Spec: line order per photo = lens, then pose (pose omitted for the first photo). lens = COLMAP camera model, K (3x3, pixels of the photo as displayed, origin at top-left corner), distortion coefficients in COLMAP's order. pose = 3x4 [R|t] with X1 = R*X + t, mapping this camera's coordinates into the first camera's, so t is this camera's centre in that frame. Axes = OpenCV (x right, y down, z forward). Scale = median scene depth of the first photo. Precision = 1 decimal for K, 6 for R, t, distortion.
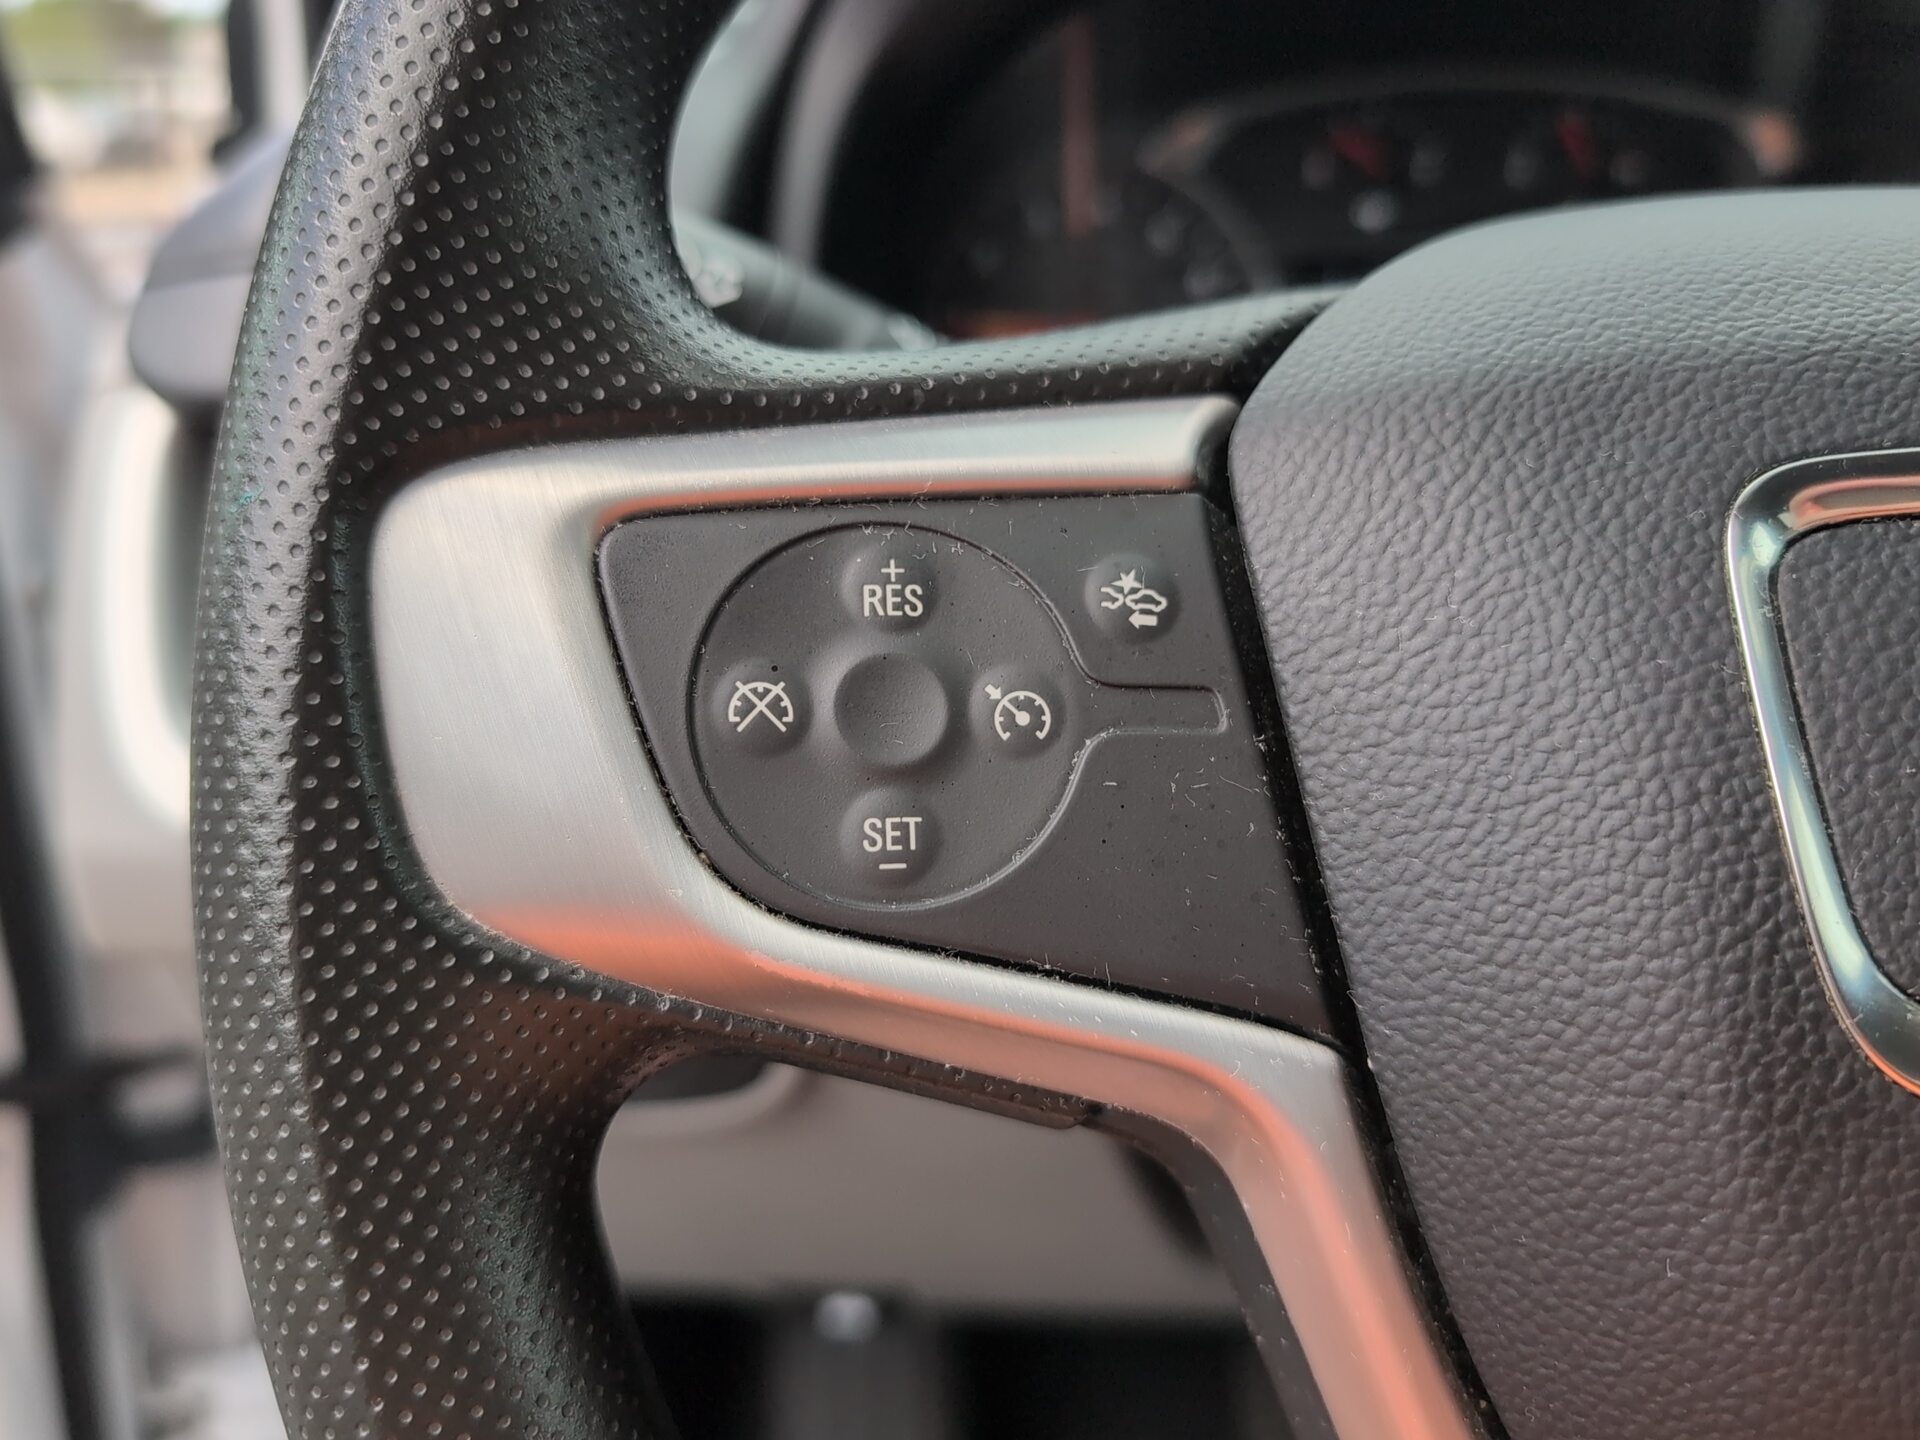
lens RADIAL K [[1604.7, 0, 960.0], [0, 1604.7, 720.0], [0, 0, 1]] dist [0.043391, -0.250401]
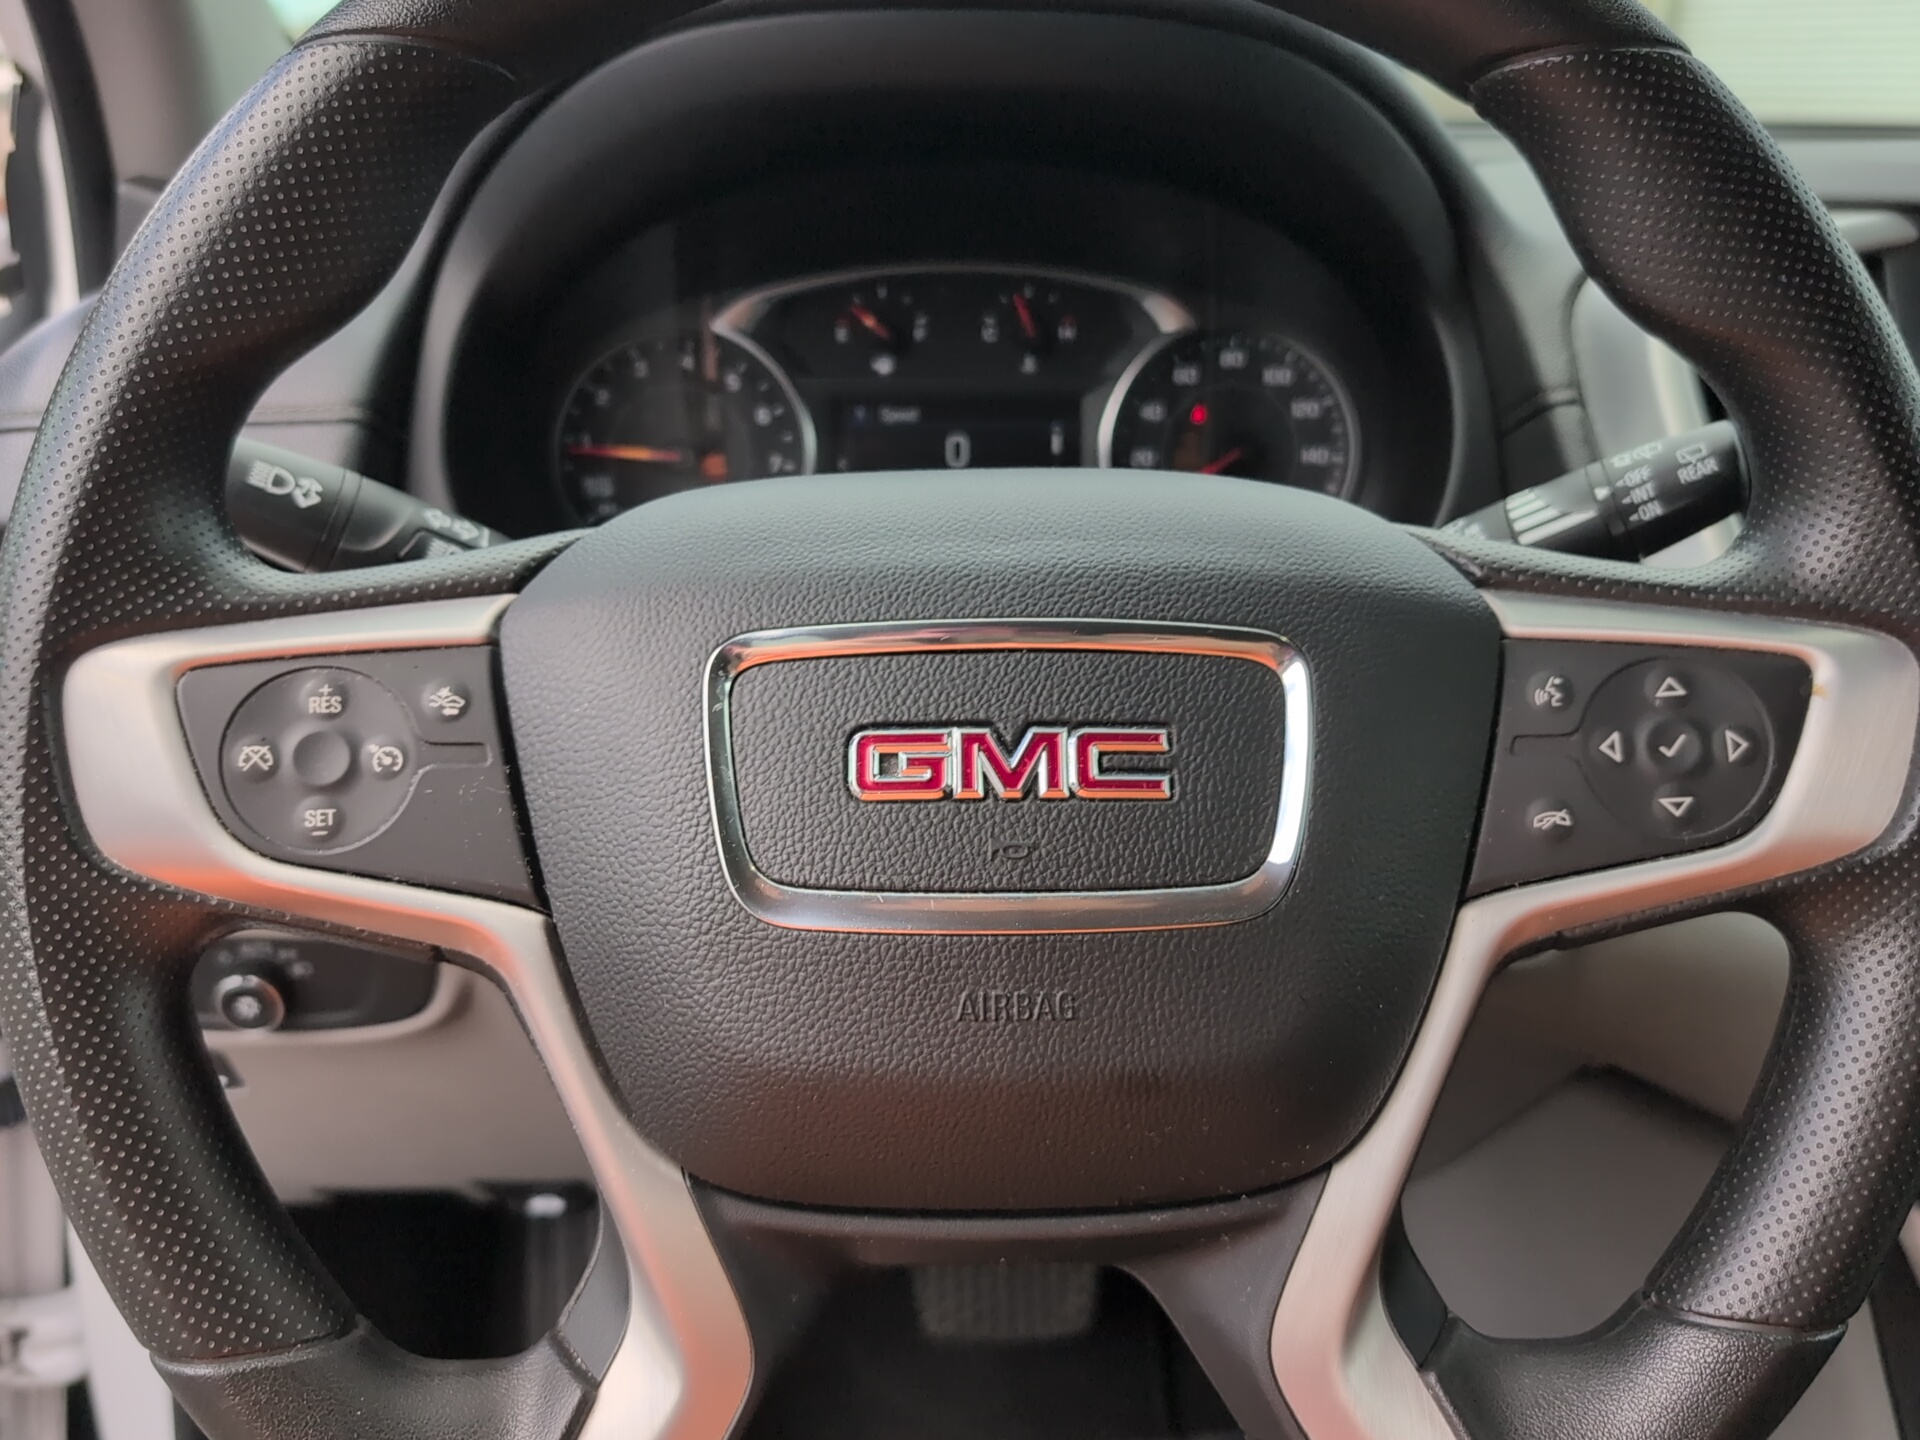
lens RADIAL K [[1604.7, 0, 975.2], [0, 1604.7, 712.0], [0, 0, 1]] dist [-0.023677, 0.000550]
pose [[0.996025, -0.020804, 0.086613, 0.637479], [0.020792, 0.999783, 0.001046, -0.051837], [-0.086616, 0.000759, 0.996241, -1.170157]]
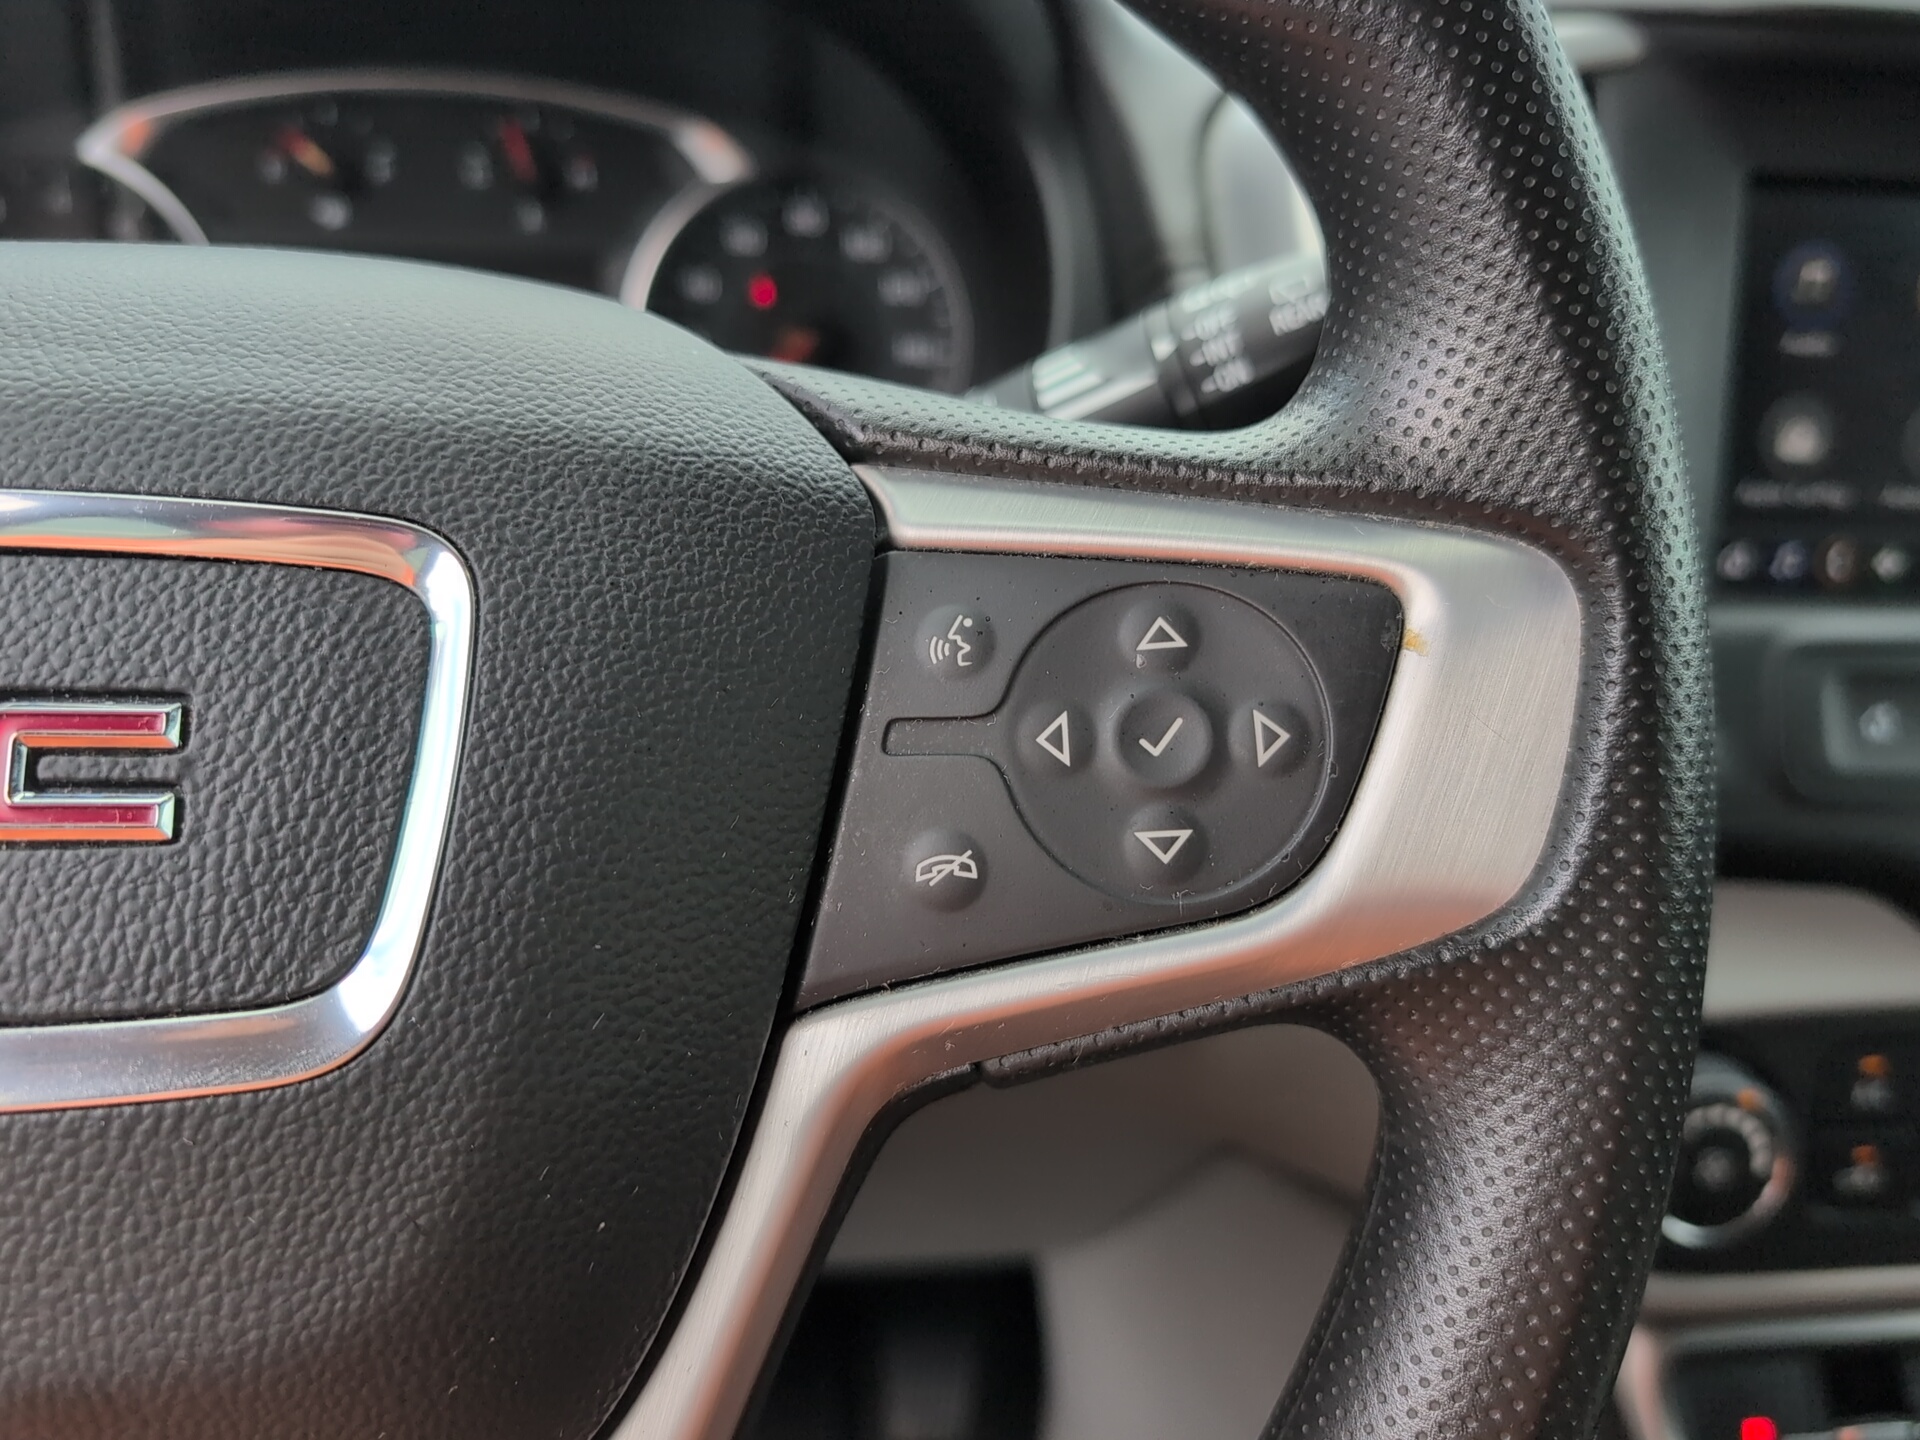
lens RADIAL K [[1604.7, 0, 975.2], [0, 1604.7, 712.0], [0, 0, 1]] dist [-0.023677, 0.000550]
pose [[0.980024, -0.018451, 0.198020, 1.374736], [0.014891, 0.999700, 0.019453, -0.030246], [-0.198319, -0.016116, 0.980005, -0.275870]]
